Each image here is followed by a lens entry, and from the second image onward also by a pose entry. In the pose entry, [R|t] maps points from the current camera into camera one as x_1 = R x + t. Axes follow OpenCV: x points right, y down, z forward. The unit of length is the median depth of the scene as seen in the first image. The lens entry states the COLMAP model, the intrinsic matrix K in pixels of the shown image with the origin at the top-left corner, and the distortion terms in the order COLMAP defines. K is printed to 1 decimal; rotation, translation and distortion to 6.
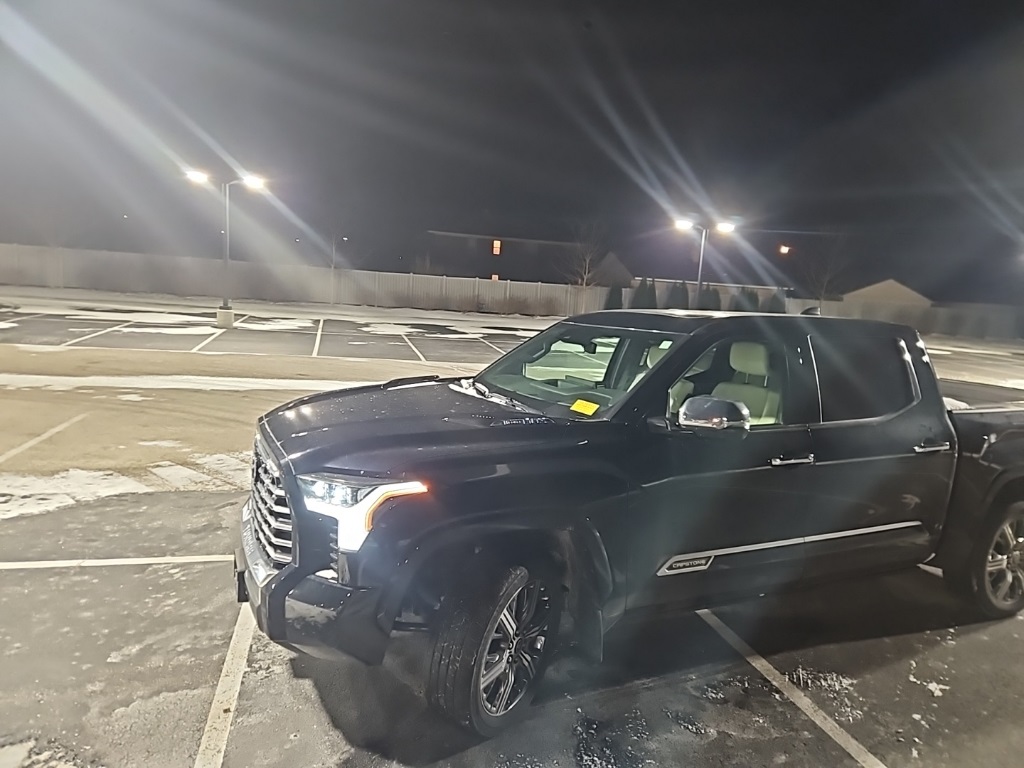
lens RADIAL K [[673.2, 0, 512.8], [0, 673.2, 379.9], [0, 0, 1]] dist [0.079393, -0.052351]
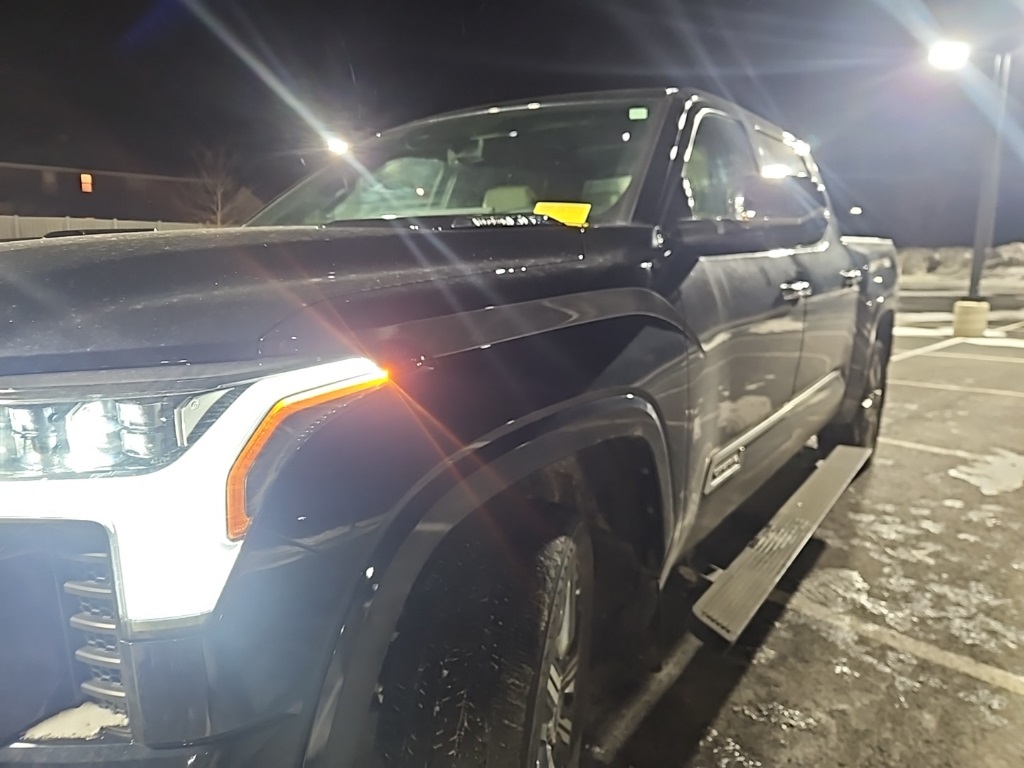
lens RADIAL K [[673.2, 0, 512.8], [0, 673.2, 379.9], [0, 0, 1]] dist [0.079393, -0.052351]
pose [[0.869315, -0.133047, 0.476014, -0.236938], [0.095590, 0.990162, 0.102184, 0.134731], [-0.484926, -0.043328, 0.873481, 0.679218]]
